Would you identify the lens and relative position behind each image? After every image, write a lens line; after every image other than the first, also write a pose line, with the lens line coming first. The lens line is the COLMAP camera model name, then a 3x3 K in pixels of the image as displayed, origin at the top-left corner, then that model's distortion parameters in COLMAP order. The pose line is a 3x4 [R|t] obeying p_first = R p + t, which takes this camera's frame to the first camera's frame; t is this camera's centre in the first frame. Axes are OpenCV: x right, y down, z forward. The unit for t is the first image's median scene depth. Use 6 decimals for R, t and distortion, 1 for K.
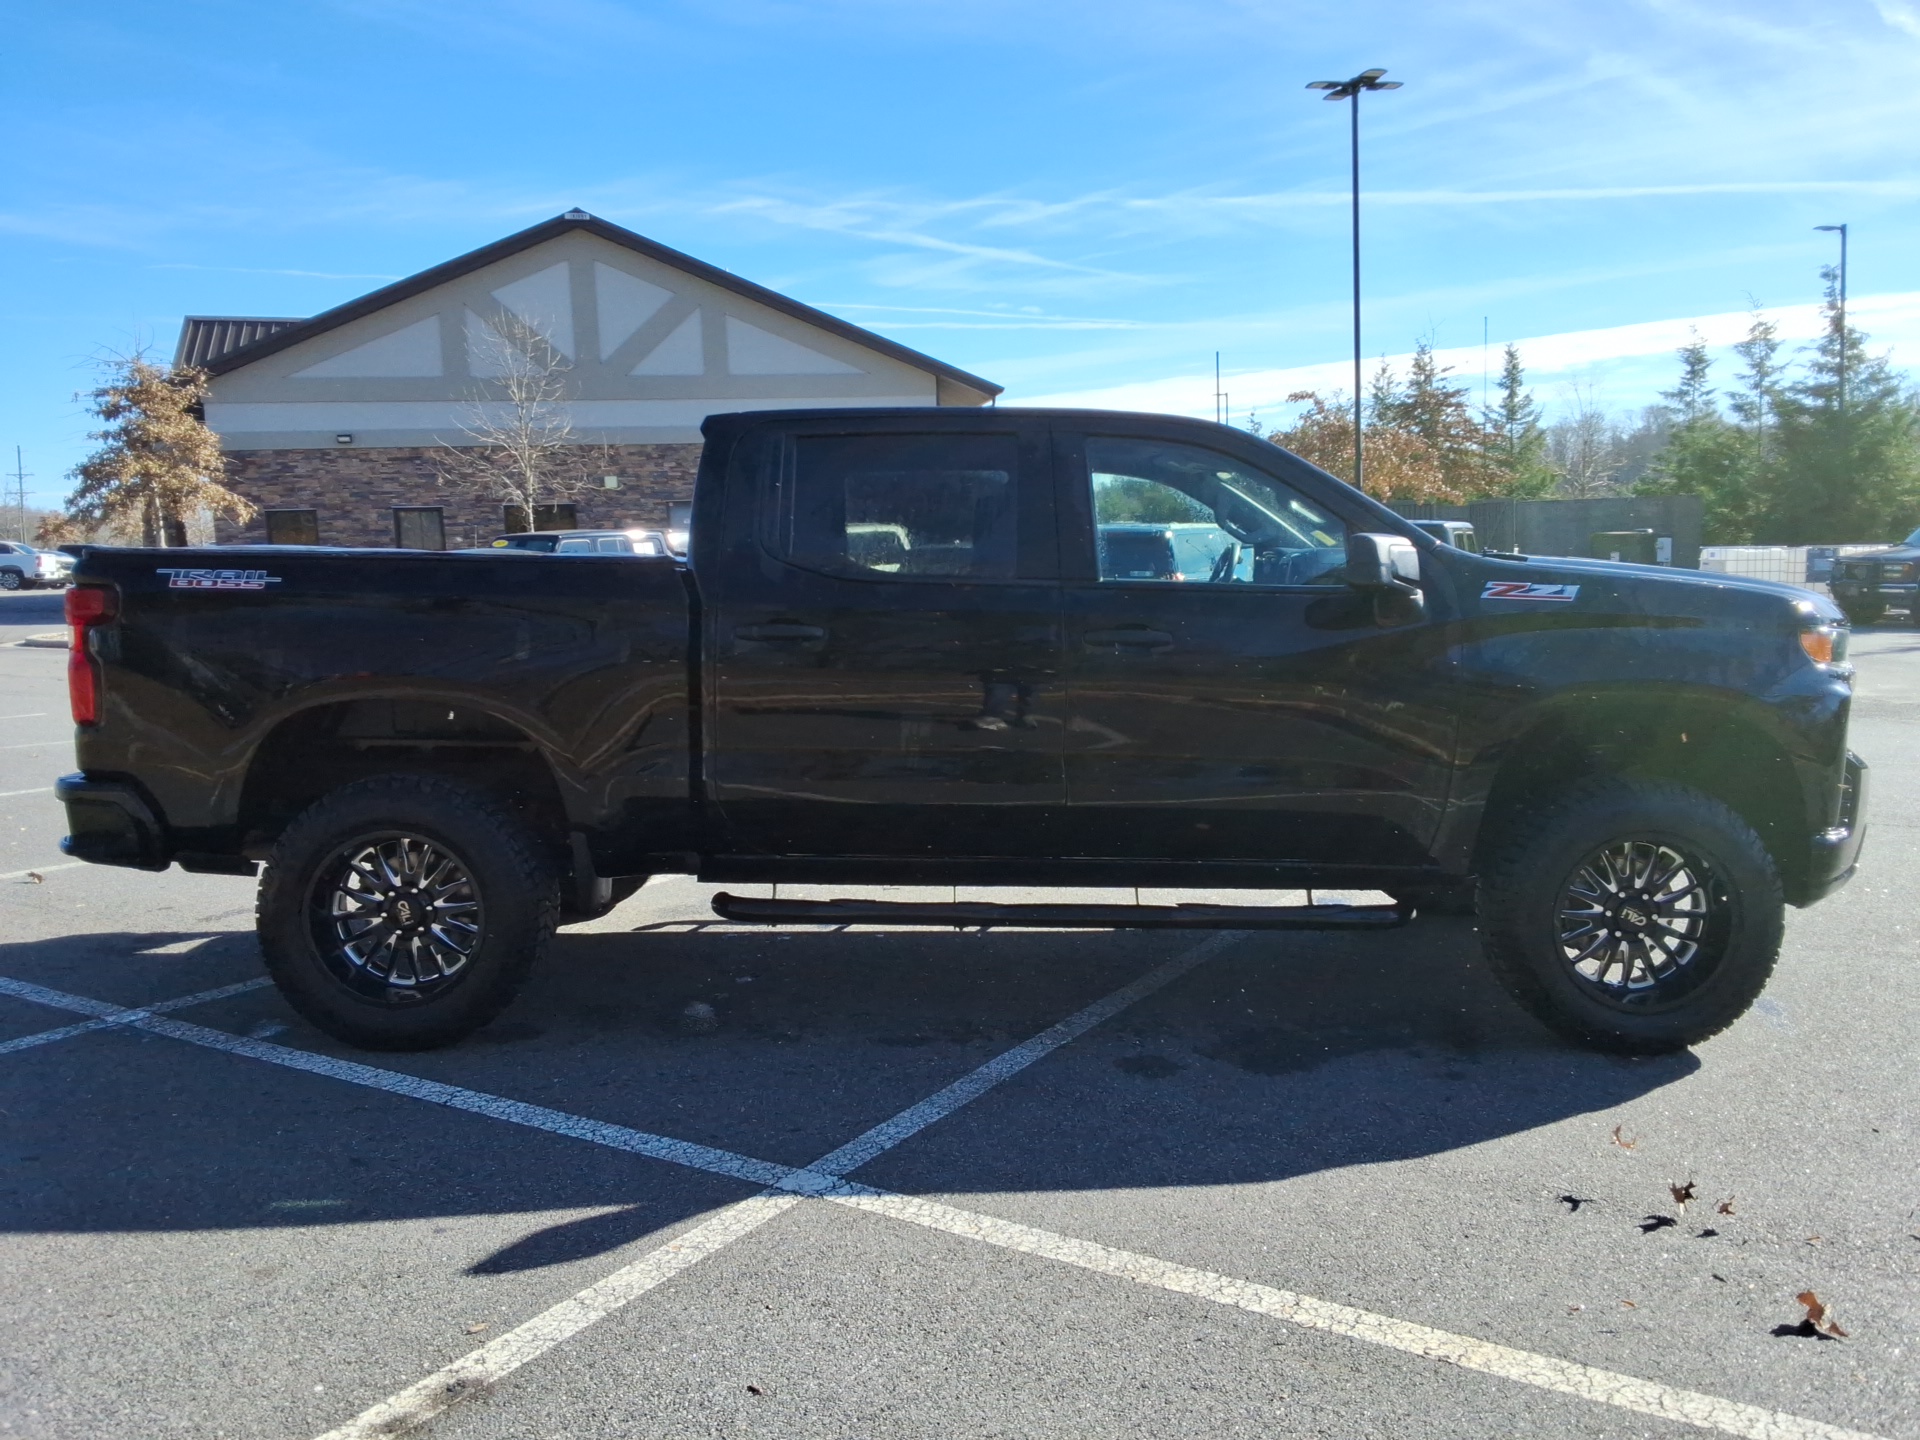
lens RADIAL K [[1576.1, 0, 999.8], [0, 1576.1, 716.6], [0, 0, 1]] dist [0.080886, -0.126085]
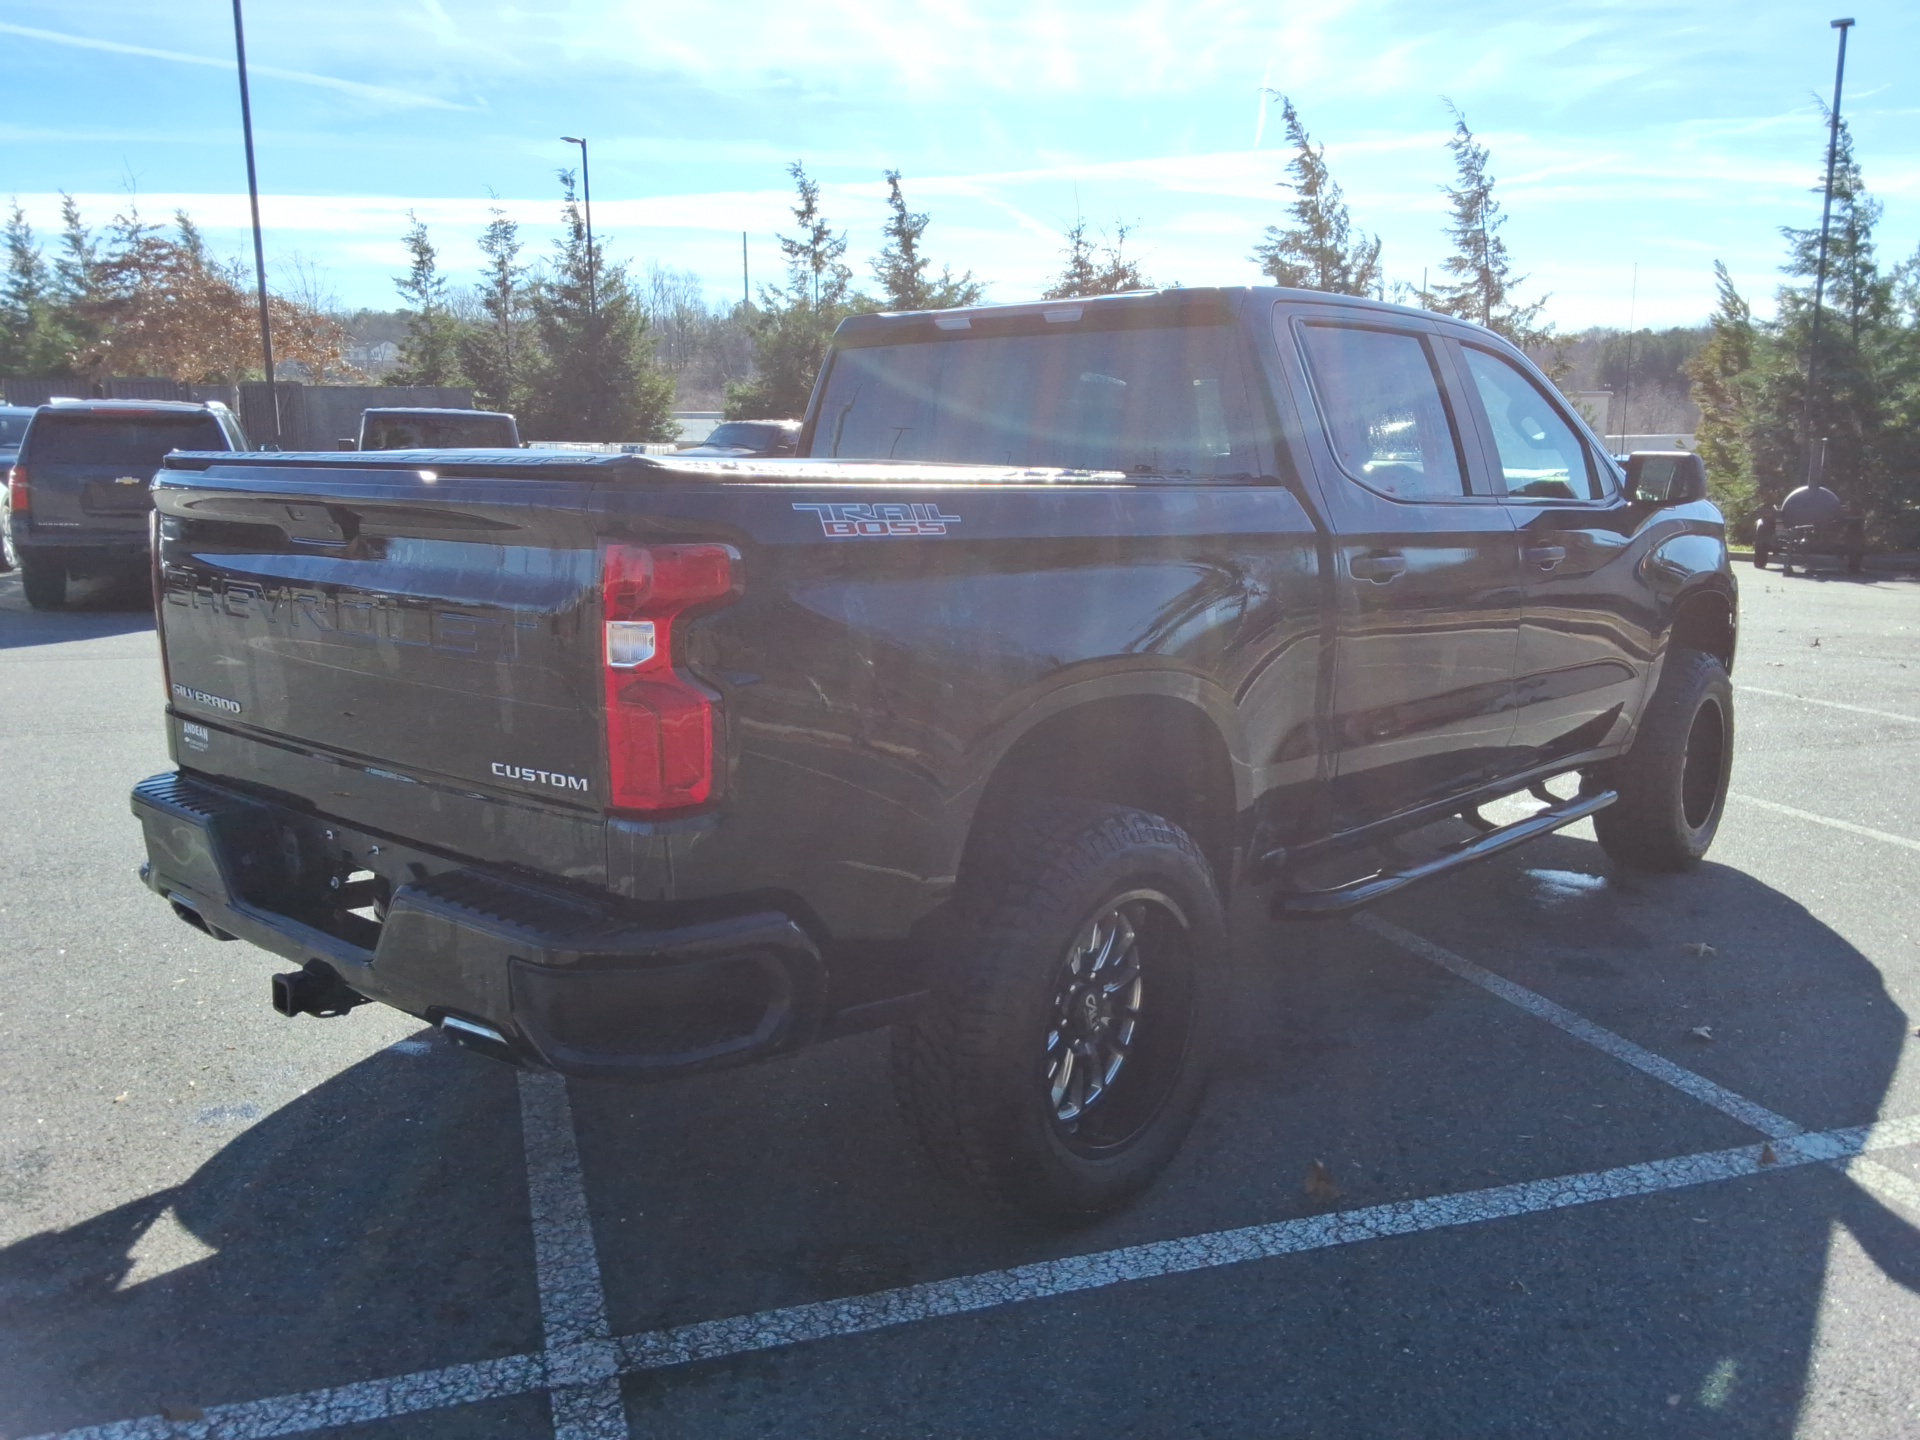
lens RADIAL K [[1576.1, 0, 960.4], [0, 1576.1, 714.3], [0, 0, 1]] dist [0.080886, -0.126085]
pose [[0.643445, -0.117334, 0.756446, -0.904350], [0.065033, 0.992989, 0.098707, -0.071264], [-0.762725, -0.014318, 0.646565, 0.616609]]
